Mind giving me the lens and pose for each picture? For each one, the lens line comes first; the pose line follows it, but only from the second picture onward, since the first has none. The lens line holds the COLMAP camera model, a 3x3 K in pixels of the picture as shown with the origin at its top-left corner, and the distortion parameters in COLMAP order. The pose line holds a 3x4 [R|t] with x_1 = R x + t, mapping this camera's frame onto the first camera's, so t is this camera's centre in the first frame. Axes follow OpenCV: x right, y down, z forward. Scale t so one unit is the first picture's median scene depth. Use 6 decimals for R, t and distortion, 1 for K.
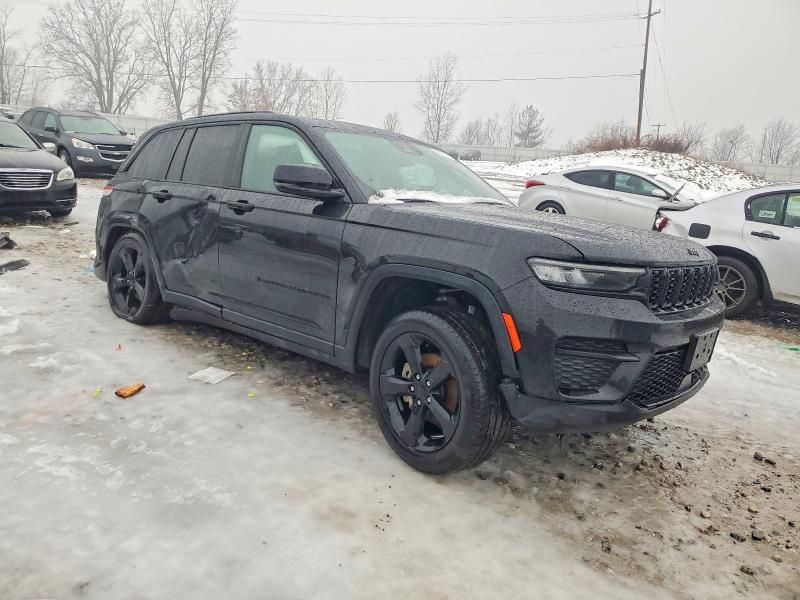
lens RADIAL K [[620.9, 0, 396.5], [0, 620.9, 299.9], [0, 0, 1]] dist [0.001097, 0.017721]
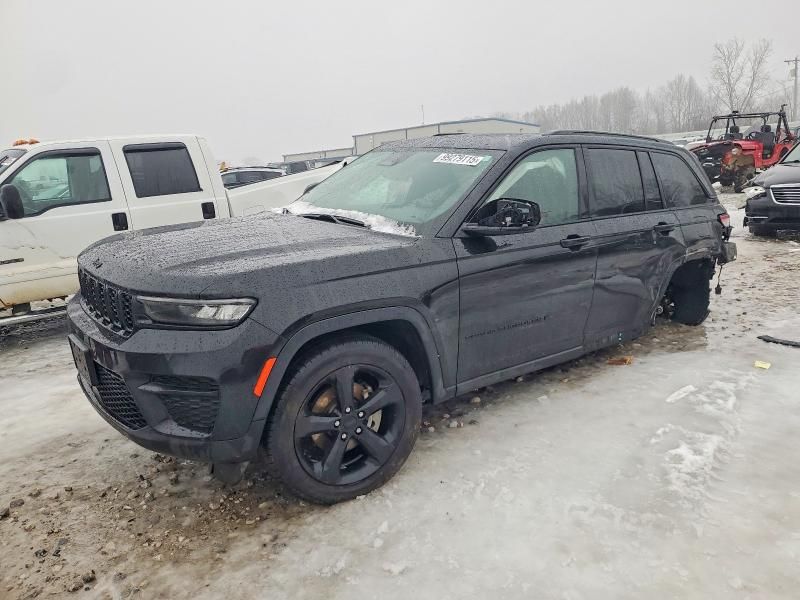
lens RADIAL K [[620.9, 0, 396.7], [0, 620.9, 302.6], [0, 0, 1]] dist [0.001097, 0.017721]
pose [[-0.169011, 0.149942, -0.974142, 1.261664], [-0.174521, 0.968190, 0.179305, -0.254055], [0.970040, 0.200313, -0.137467, 1.490888]]
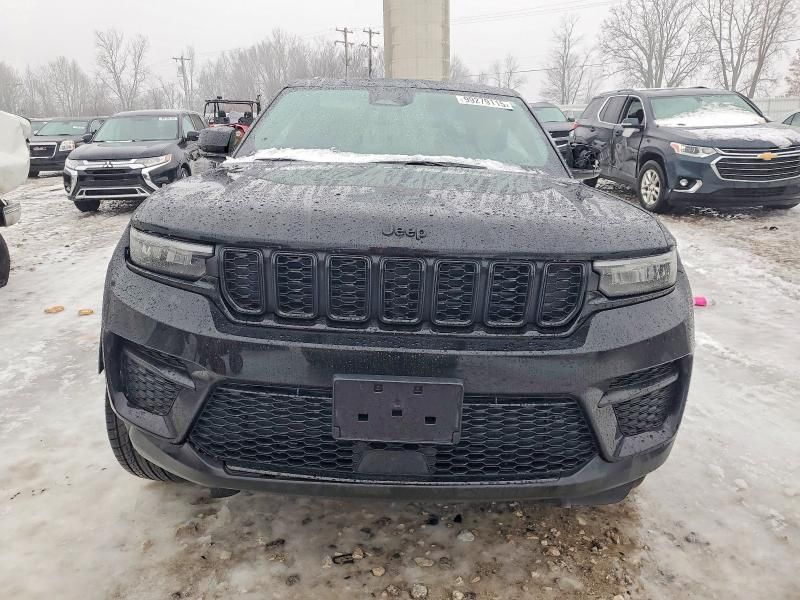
lens RADIAL K [[620.9, 0, 397.6], [0, 620.9, 295.4], [0, 0, 1]] dist [0.001097, 0.017721]
pose [[0.660154, 0.112289, -0.742689, 0.818541], [-0.105252, 0.992836, 0.056554, -0.046978], [0.743719, 0.040835, 0.667244, 0.602345]]
